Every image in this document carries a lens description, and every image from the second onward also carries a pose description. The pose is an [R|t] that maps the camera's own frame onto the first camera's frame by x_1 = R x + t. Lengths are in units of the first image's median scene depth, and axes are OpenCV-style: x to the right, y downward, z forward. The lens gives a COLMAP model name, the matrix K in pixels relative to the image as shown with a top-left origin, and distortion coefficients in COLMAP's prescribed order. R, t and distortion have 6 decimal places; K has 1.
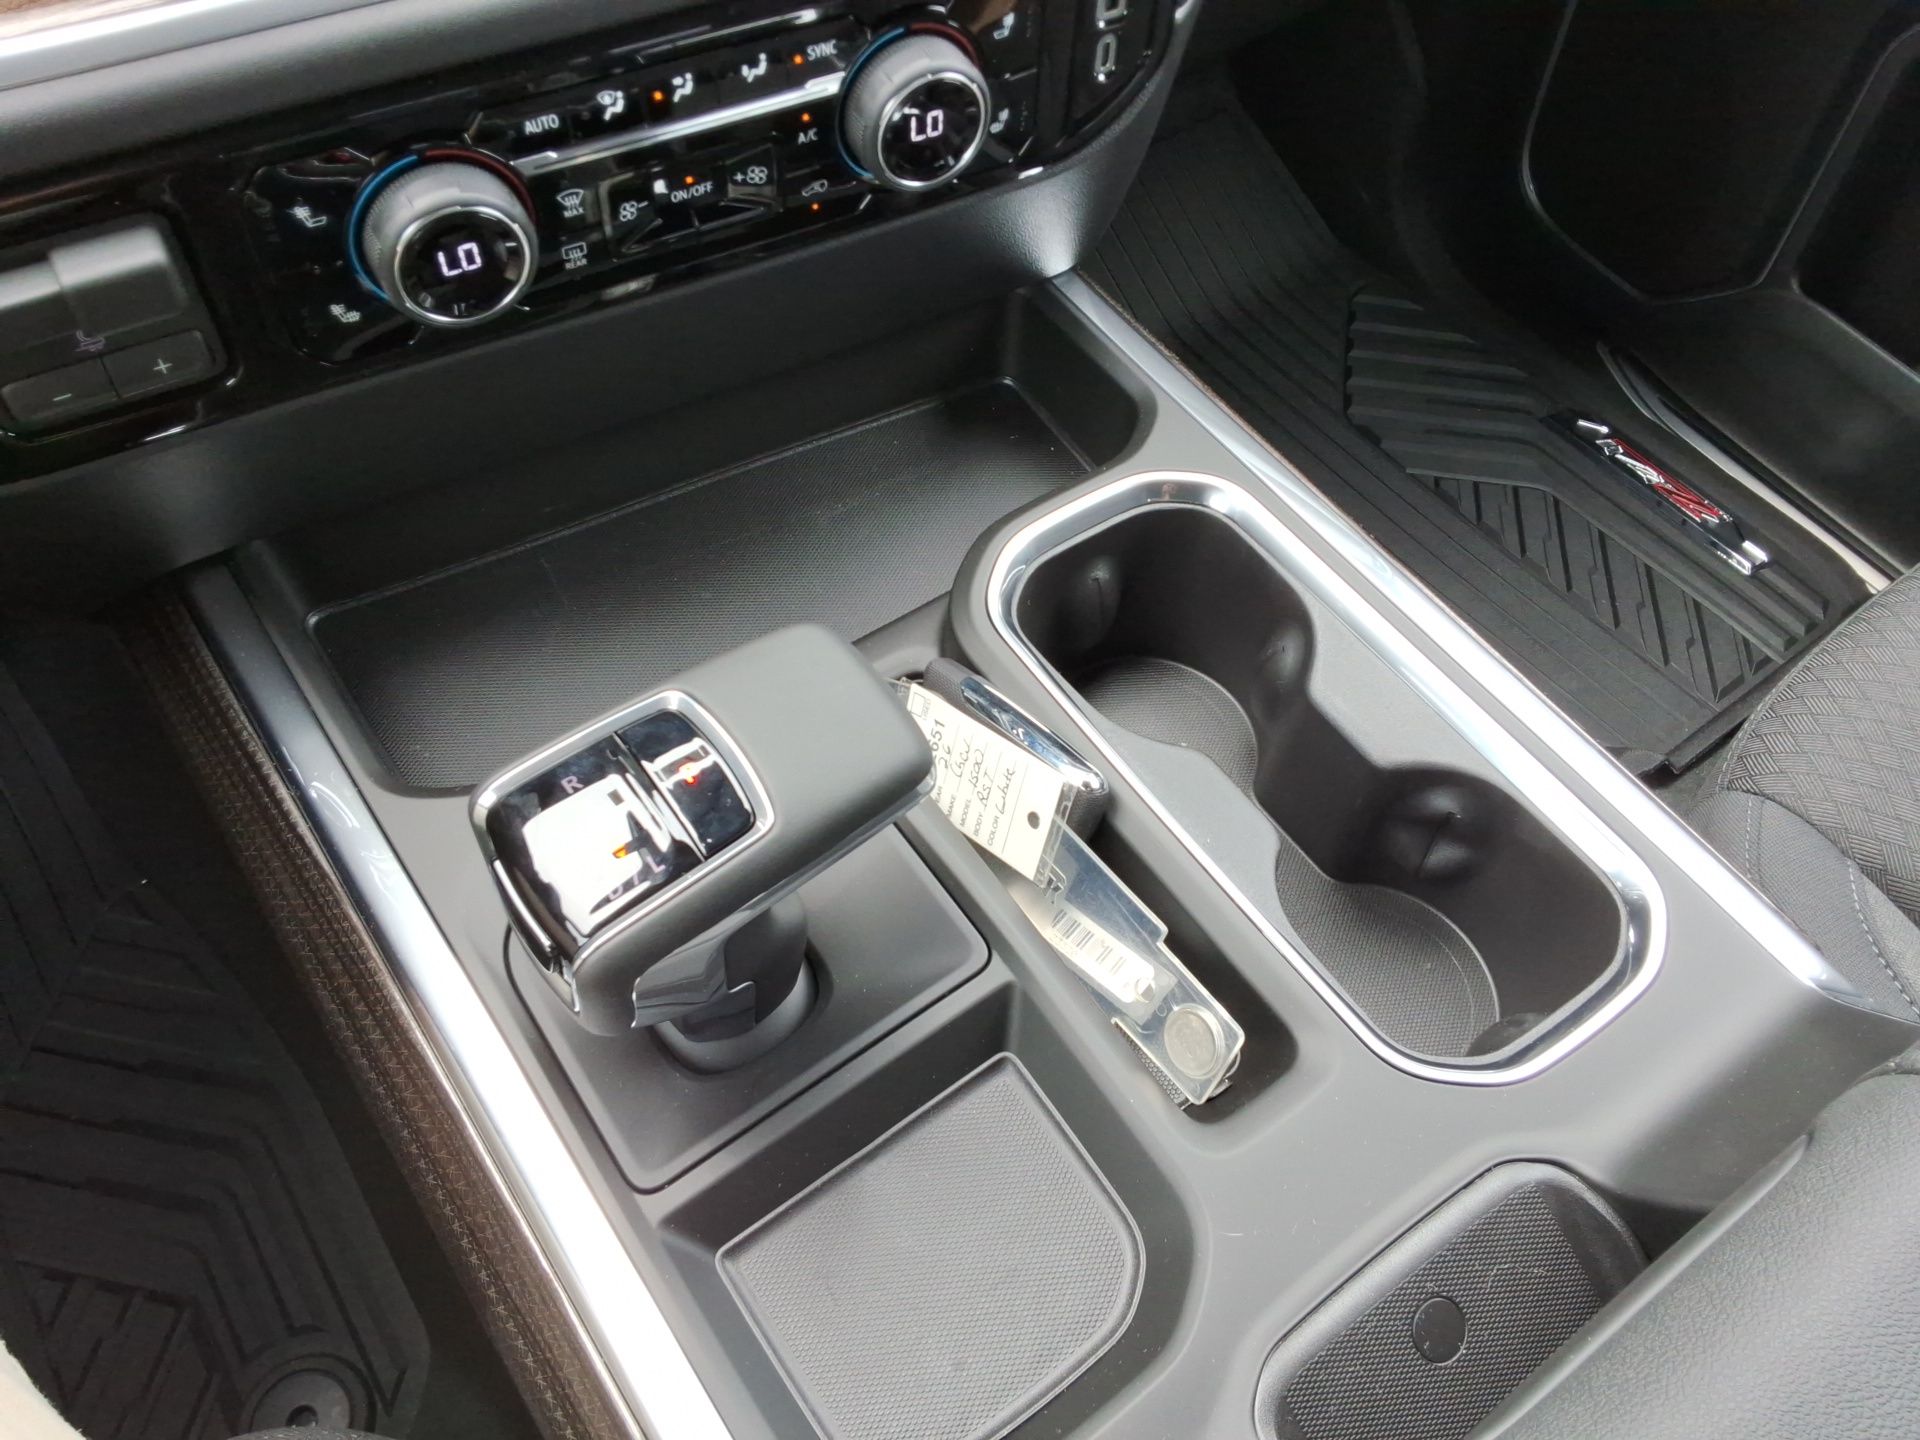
lens RADIAL K [[1607.8, 0, 987.1], [0, 1607.8, 686.4], [0, 0, 1]] dist [0.139965, -0.258632]
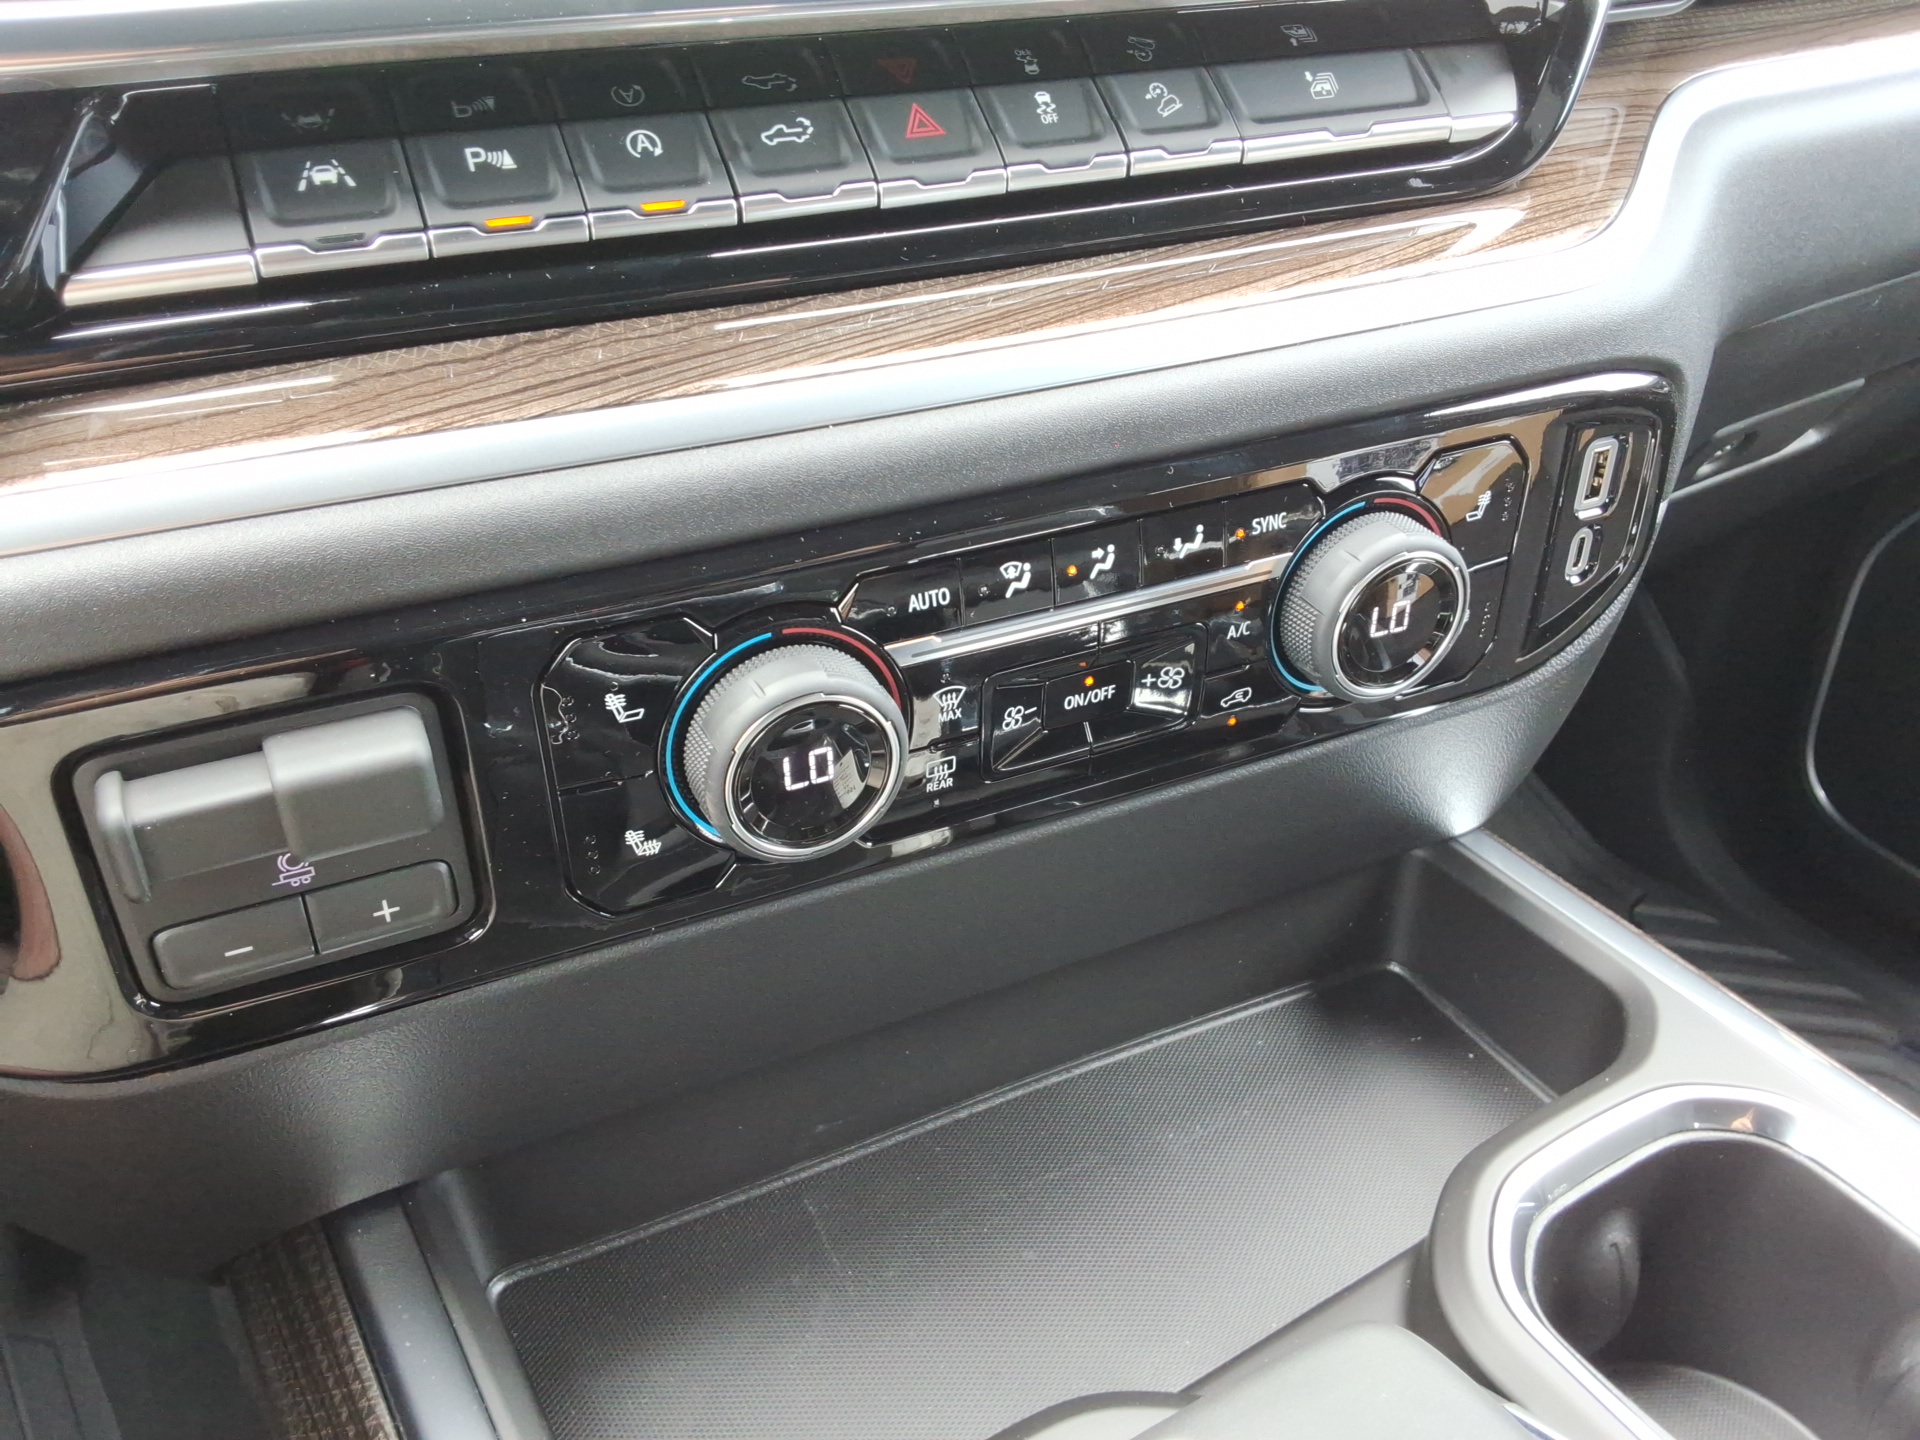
lens RADIAL K [[1607.8, 0, 987.1], [0, 1607.8, 686.4], [0, 0, 1]] dist [0.139965, -0.258632]
pose [[0.998263, -0.002033, -0.058873, -0.187079], [-0.020291, 0.926380, -0.376043, -0.023092], [0.055303, 0.376584, 0.924730, 0.300135]]
